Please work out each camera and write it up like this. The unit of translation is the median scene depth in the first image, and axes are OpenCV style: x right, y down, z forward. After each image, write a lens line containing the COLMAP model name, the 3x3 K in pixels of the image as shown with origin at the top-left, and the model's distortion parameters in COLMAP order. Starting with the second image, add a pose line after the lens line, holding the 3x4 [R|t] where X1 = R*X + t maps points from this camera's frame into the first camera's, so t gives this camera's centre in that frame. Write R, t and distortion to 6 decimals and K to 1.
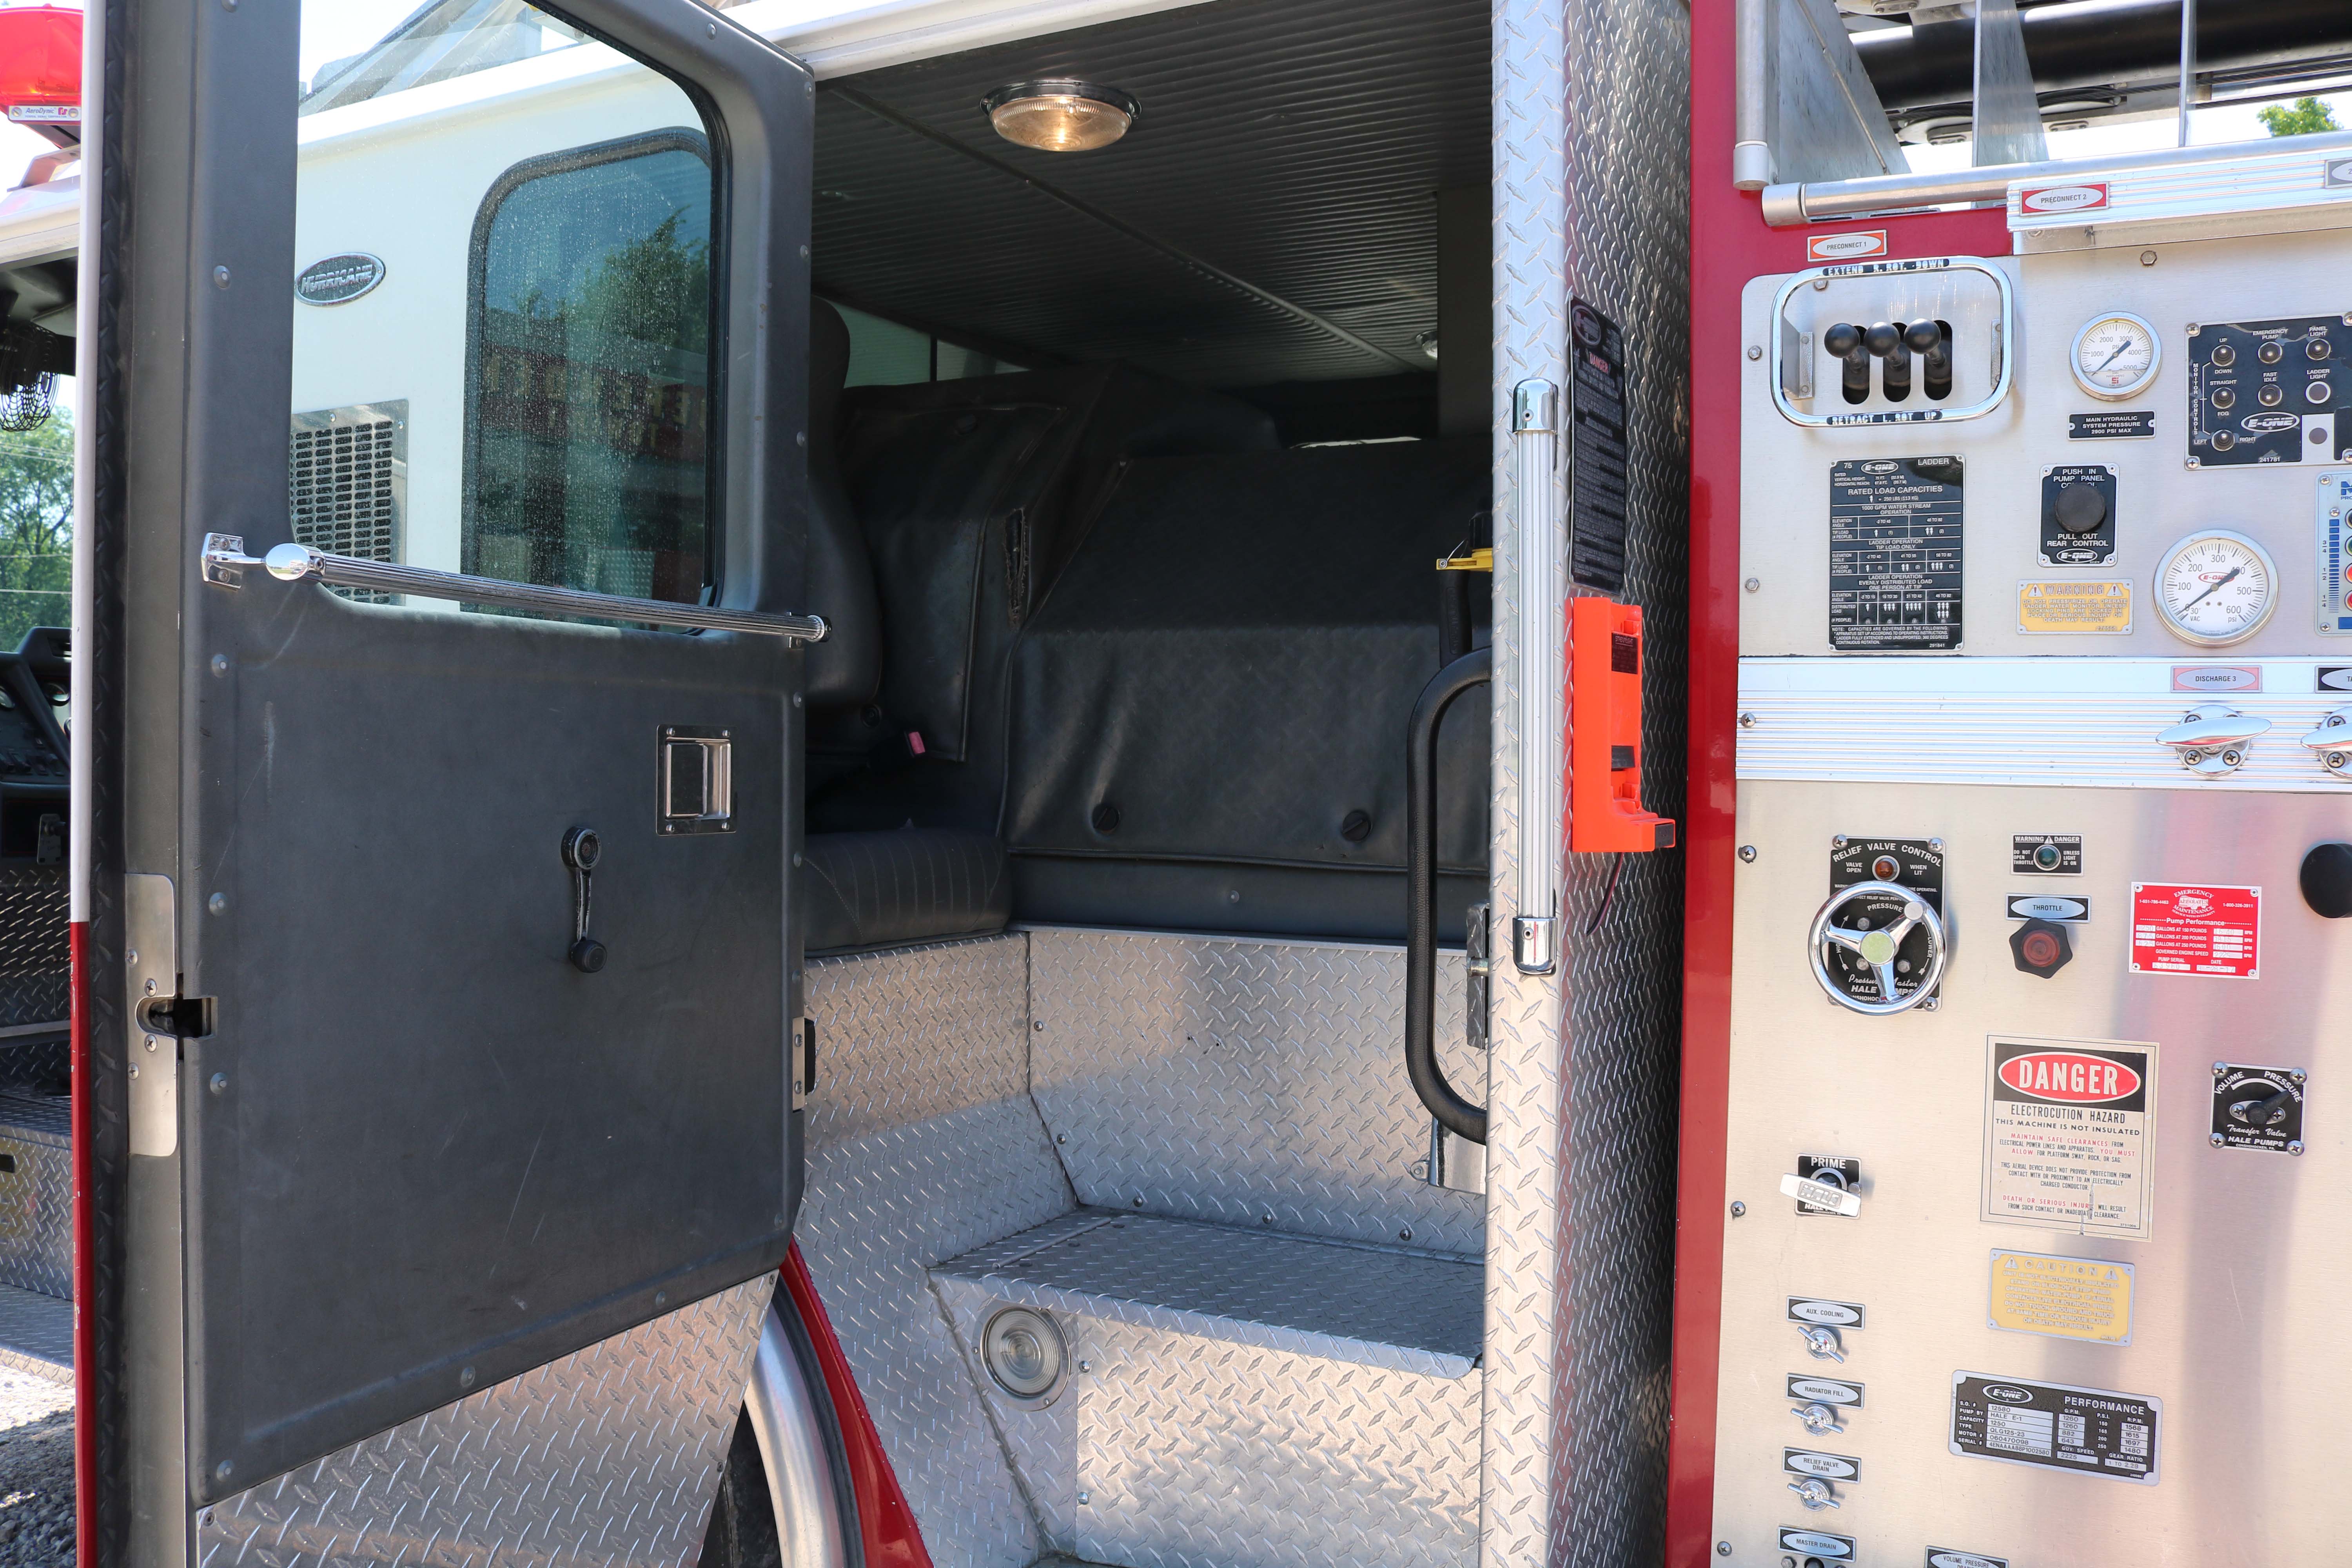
lens RADIAL K [[1940.9, 0, 1176.0], [0, 1940.9, 784.0], [0, 0, 1]] dist [-0.169297, 0.148258]
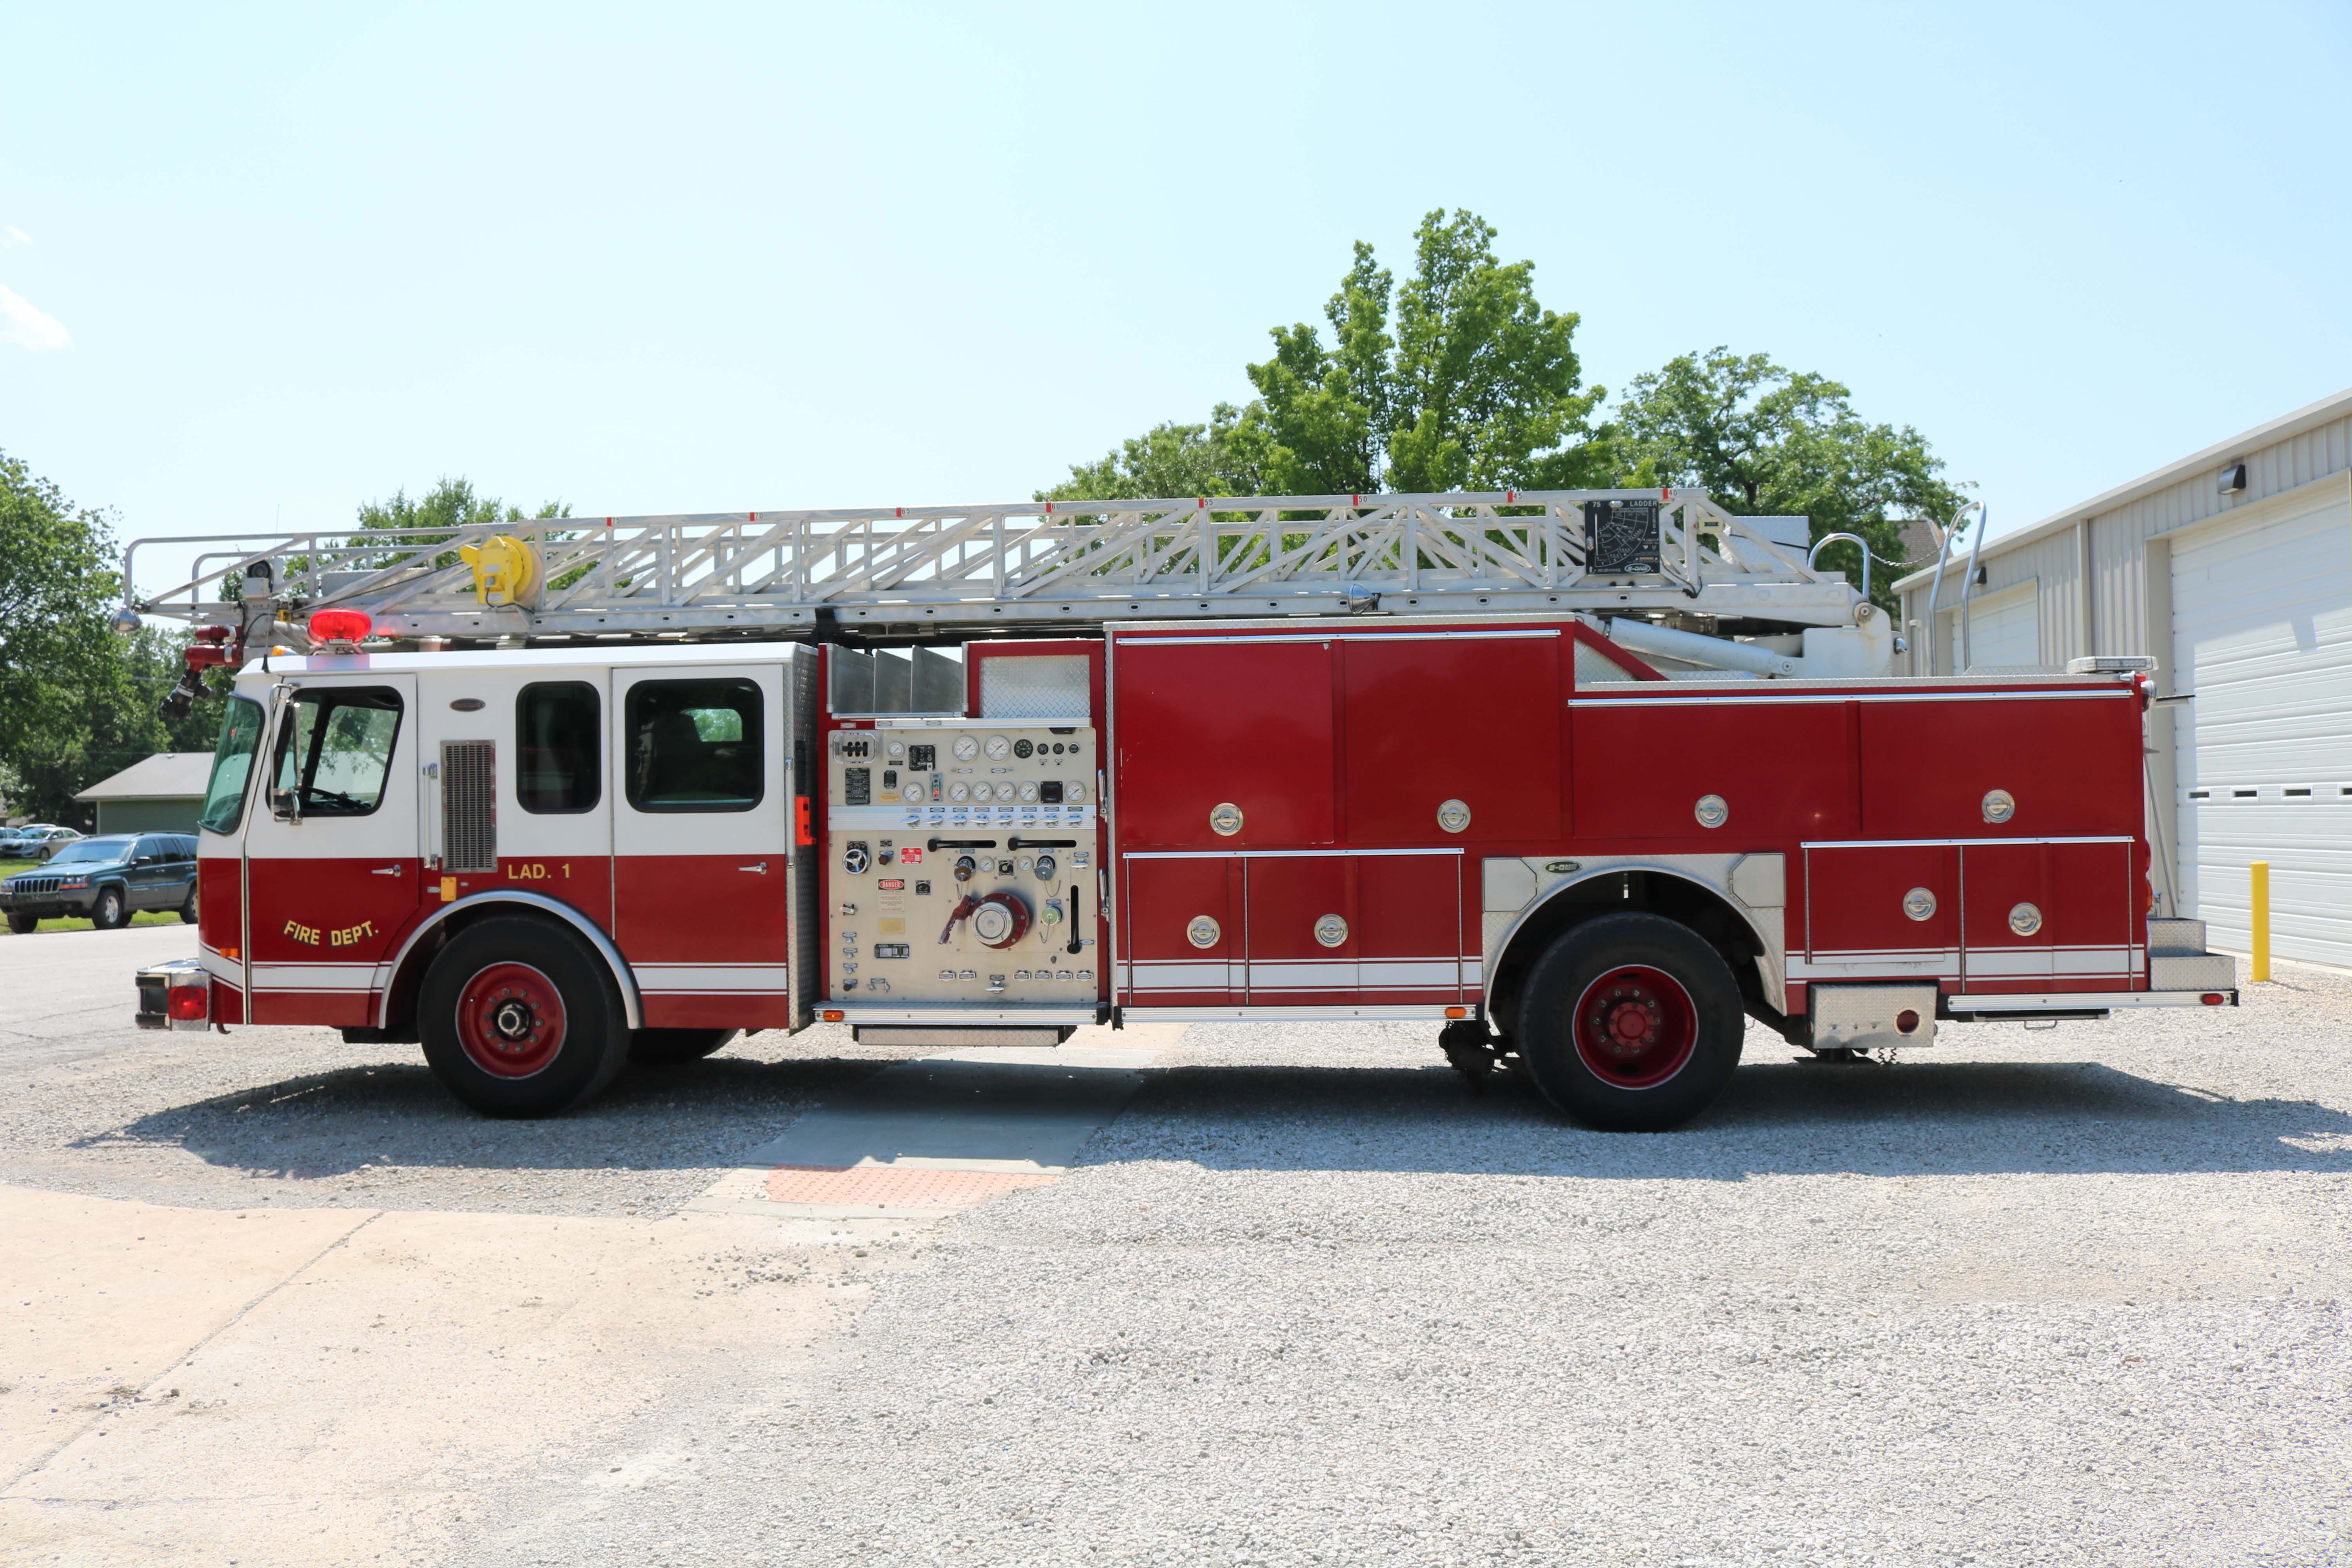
lens RADIAL K [[1940.9, 0, 1176.0], [0, 1940.9, 784.0], [0, 0, 1]] dist [-0.169297, 0.148258]
pose [[0.915851, -0.019508, 0.401045, -0.956933], [0.028811, 0.999437, -0.017178, -0.011514], [-0.400484, 0.027287, 0.915897, -4.253087]]
